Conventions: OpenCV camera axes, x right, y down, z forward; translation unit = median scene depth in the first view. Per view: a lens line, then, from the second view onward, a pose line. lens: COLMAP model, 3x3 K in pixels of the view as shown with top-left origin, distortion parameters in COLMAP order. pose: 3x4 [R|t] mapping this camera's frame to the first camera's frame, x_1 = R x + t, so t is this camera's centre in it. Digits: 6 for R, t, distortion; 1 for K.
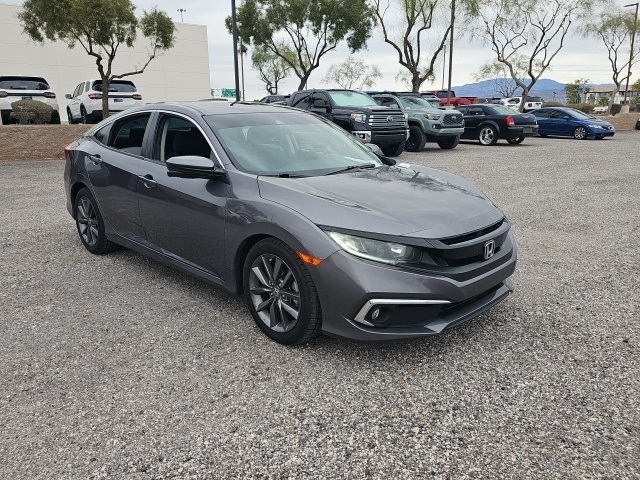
lens RADIAL K [[486.7, 0, 318.4], [0, 486.7, 239.5], [0, 0, 1]] dist [0.016807, -0.006319]
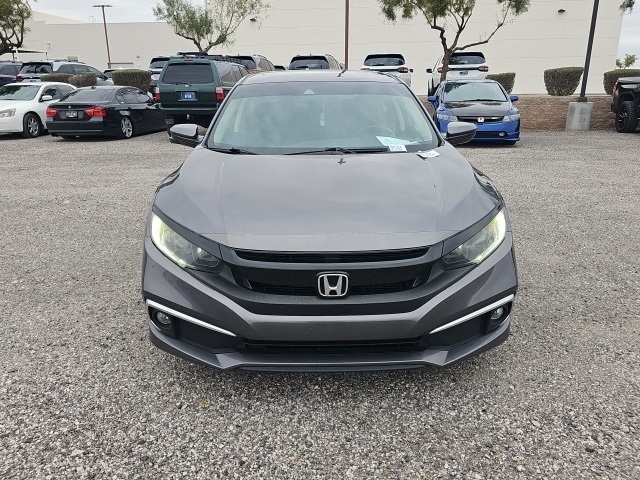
lens RADIAL K [[486.7, 0, 319.5], [0, 486.7, 244.9], [0, 0, 1]] dist [0.016807, -0.006319]
pose [[0.716330, 0.208172, -0.665985, 0.126010], [-0.167625, 0.977848, 0.125356, -0.018528], [0.677328, 0.021839, 0.735357, 0.081058]]
